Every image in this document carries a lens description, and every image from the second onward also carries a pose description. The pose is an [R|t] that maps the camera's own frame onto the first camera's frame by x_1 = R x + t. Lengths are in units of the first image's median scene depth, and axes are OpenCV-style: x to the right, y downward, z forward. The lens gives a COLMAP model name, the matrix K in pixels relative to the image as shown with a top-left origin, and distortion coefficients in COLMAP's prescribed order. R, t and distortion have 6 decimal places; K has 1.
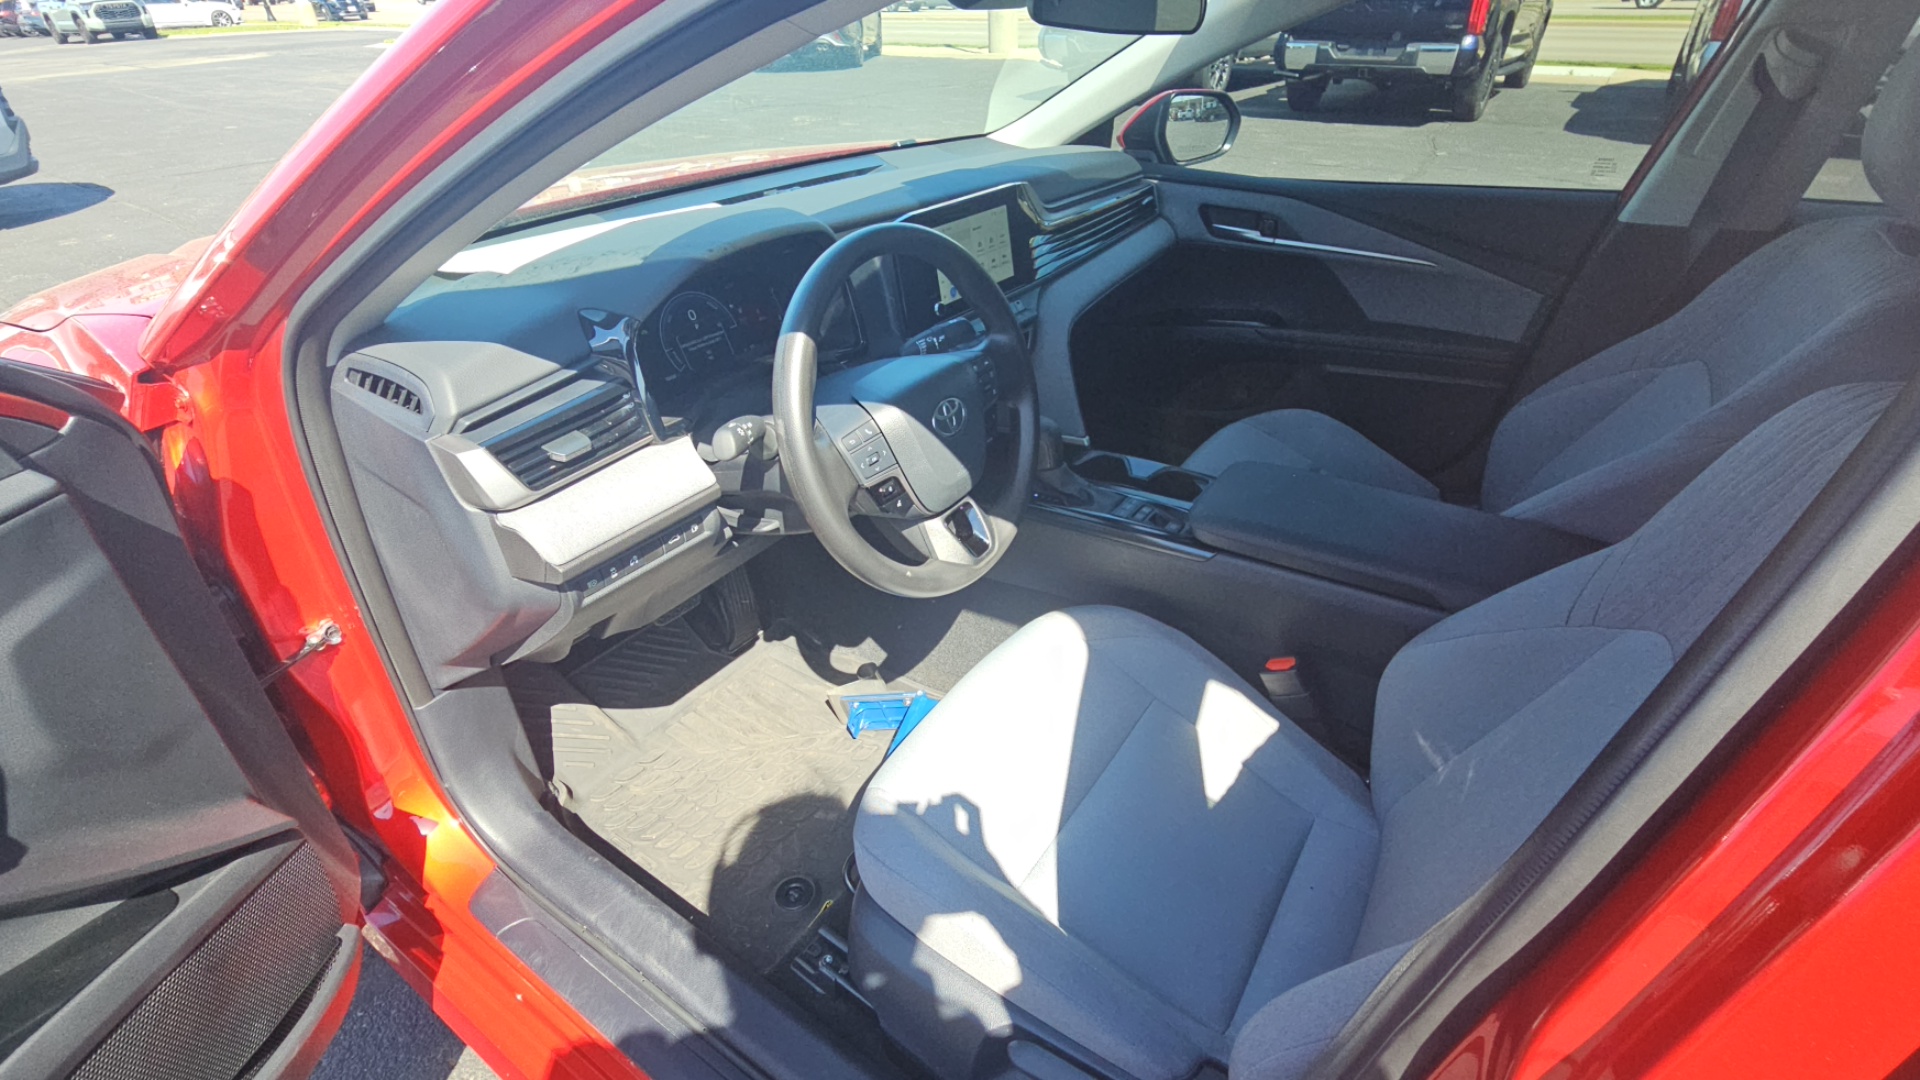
lens RADIAL K [[857.7, 0, 980.3], [0, 857.7, 546.4], [0, 0, 1]] dist [0.008970, -0.007582]
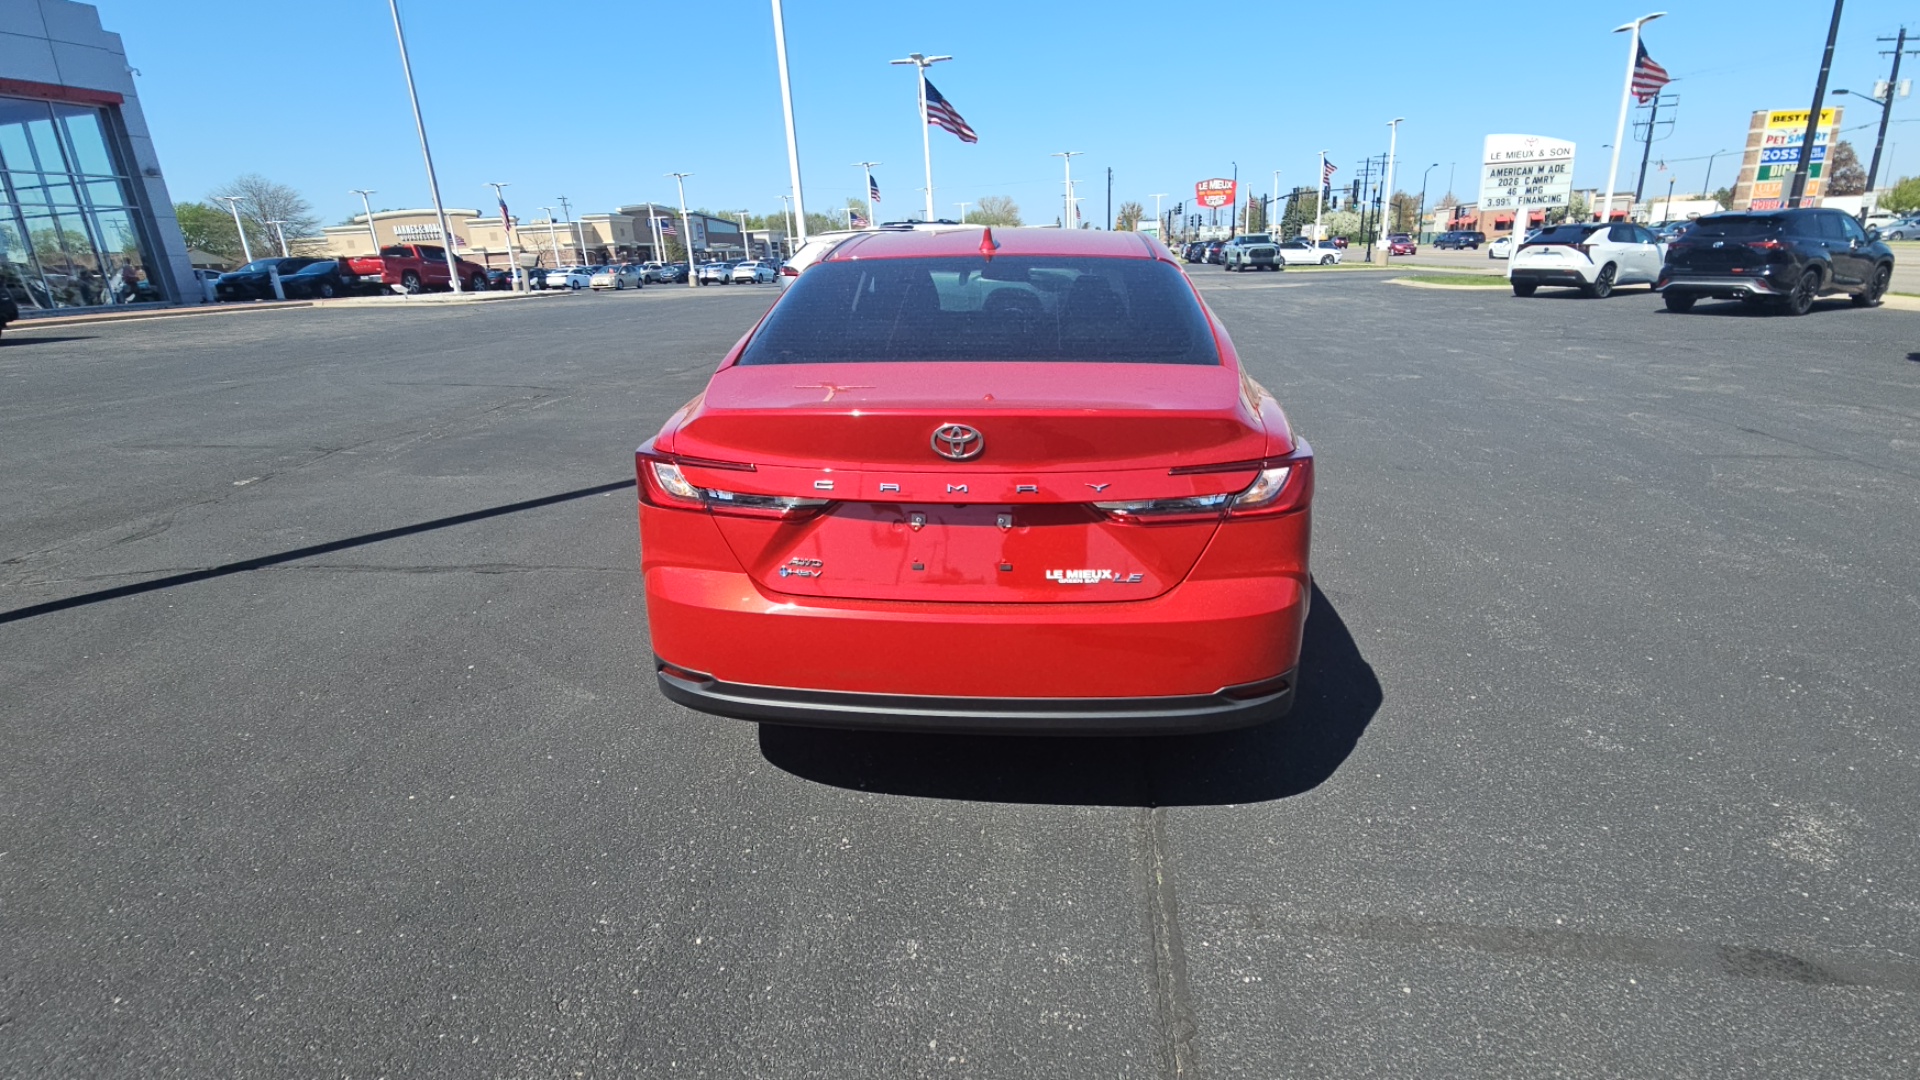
lens RADIAL K [[857.7, 0, 979.8], [0, 857.7, 543.8], [0, 0, 1]] dist [0.008970, -0.007582]
pose [[0.493728, 0.284139, -0.821887, 2.474447], [-0.464557, 0.885134, 0.026933, 0.343147], [0.735132, 0.368516, 0.569014, -0.699773]]
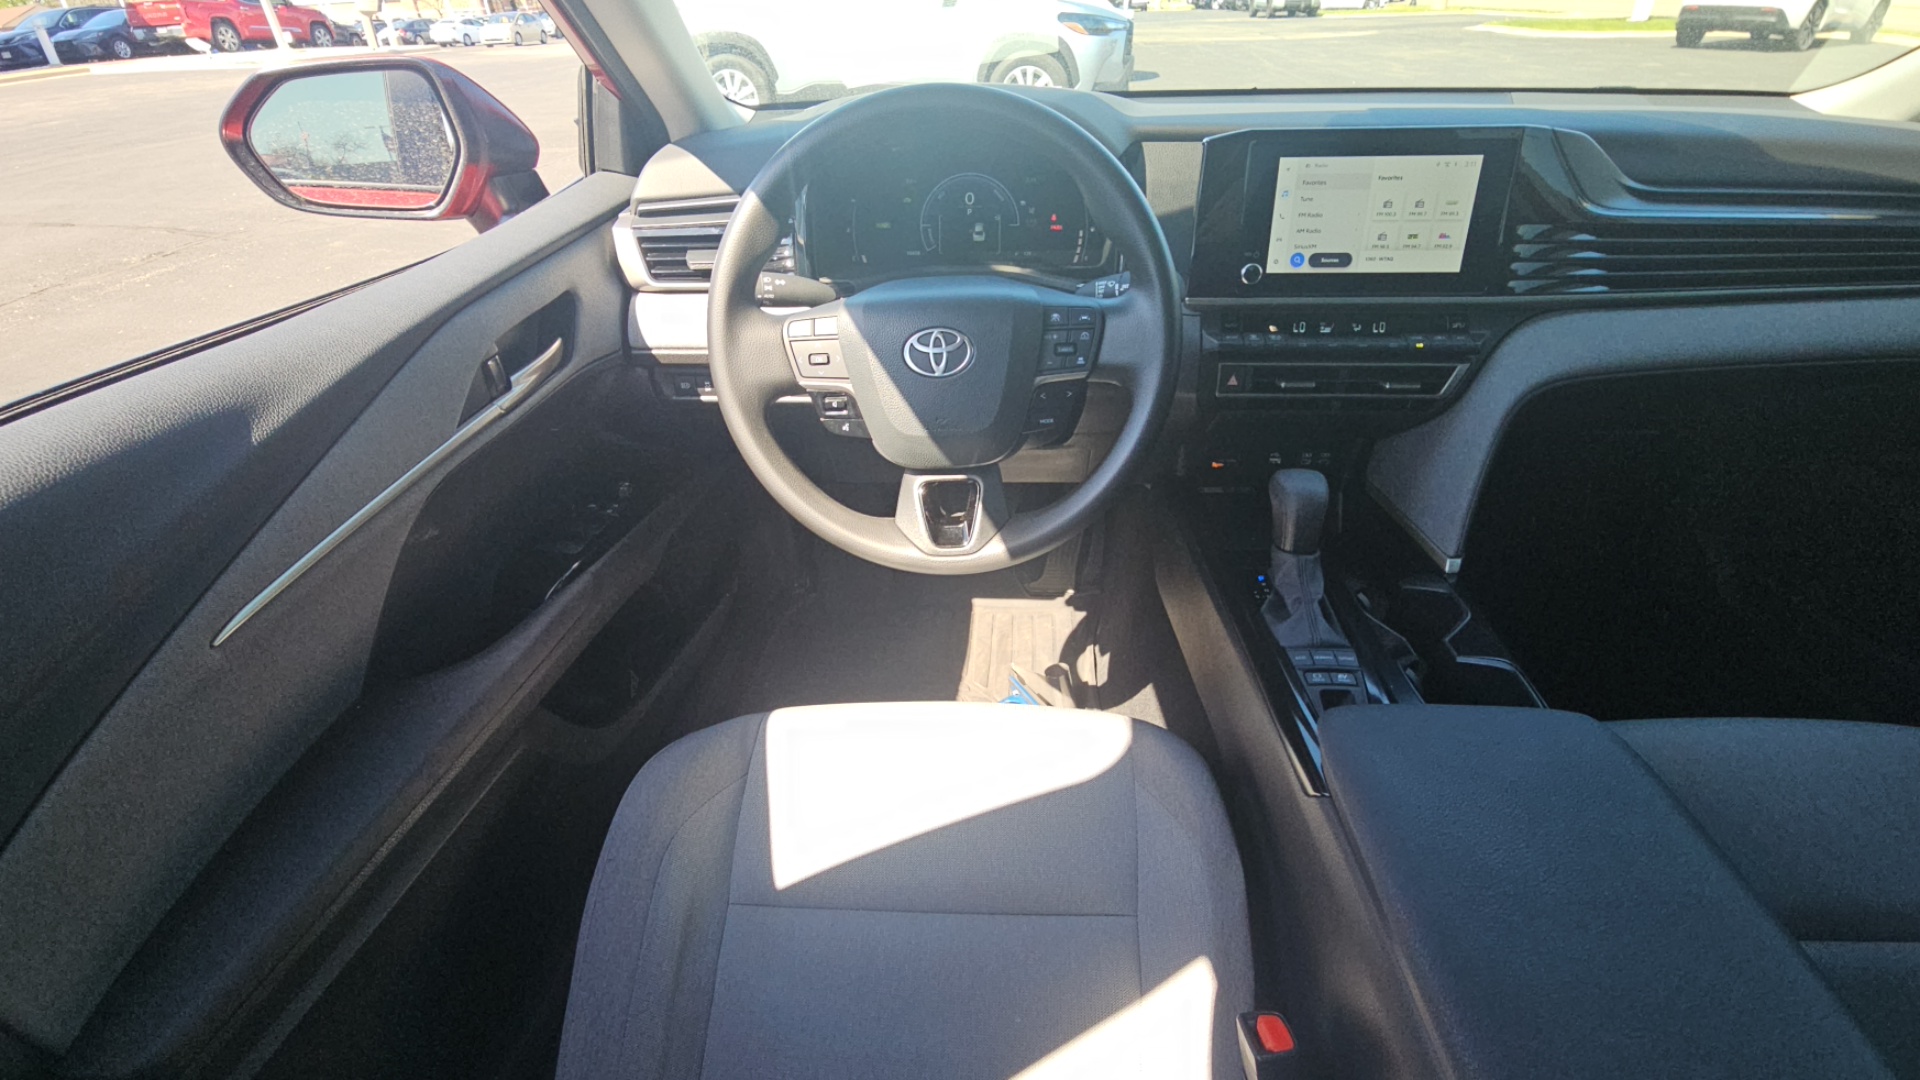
lens RADIAL K [[857.7, 0, 978.6], [0, 857.7, 543.4], [0, 0, 1]] dist [0.008970, -0.007582]
pose [[0.517947, 0.460277, -0.721024, 0.313509], [-0.454533, 0.862143, 0.223850, -0.100129], [0.724659, 0.211787, 0.655756, 0.298831]]
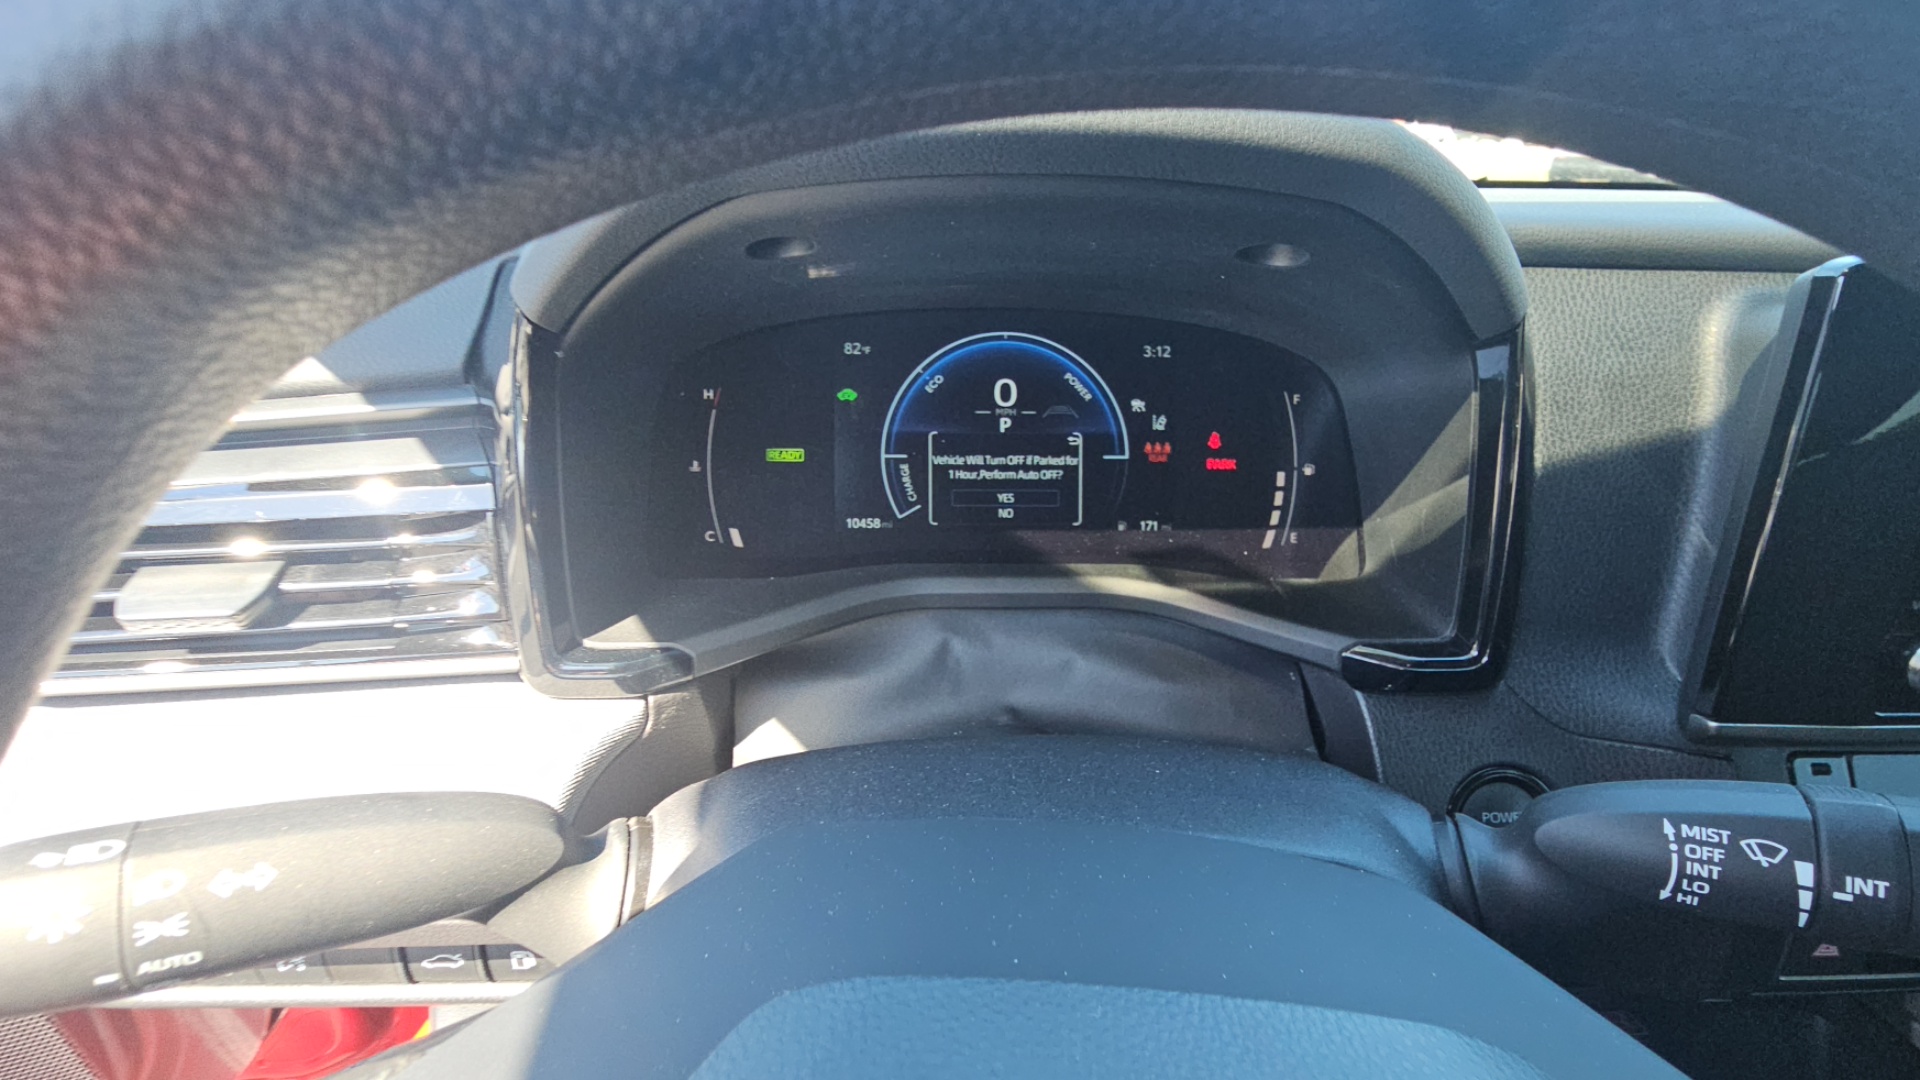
lens RADIAL K [[857.7, 0, 980.8], [0, 857.7, 543.4], [0, 0, 1]] dist [0.008970, -0.007582]
pose [[0.587289, 0.363472, -0.723174, -0.030755], [-0.456585, 0.886531, 0.074783, -0.145731], [0.668298, 0.286271, 0.686605, 0.470257]]
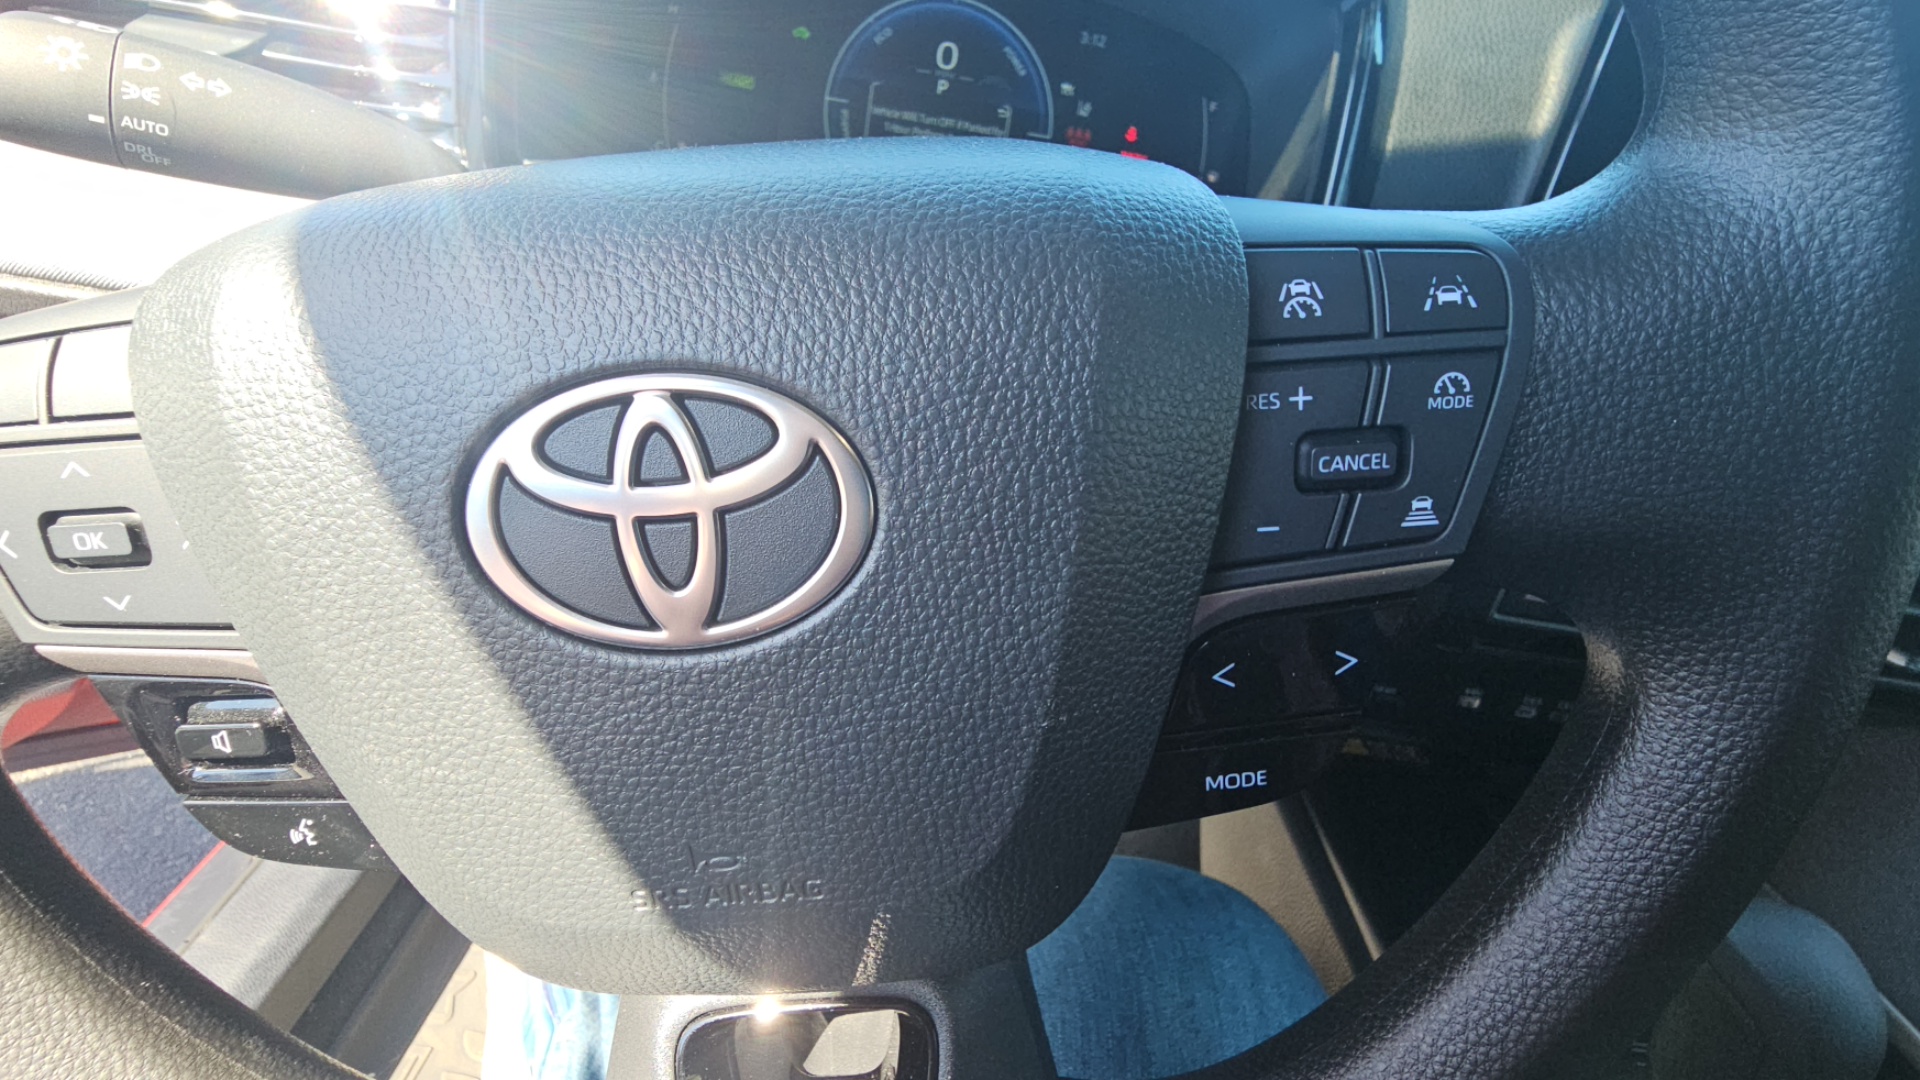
lens RADIAL K [[857.7, 0, 979.8], [0, 857.7, 545.2], [0, 0, 1]] dist [0.008970, -0.007582]
pose [[0.518336, 0.524788, -0.675222, 0.038585], [-0.588255, 0.791894, 0.163890, -0.101847], [0.620712, 0.312253, 0.719177, 0.492305]]
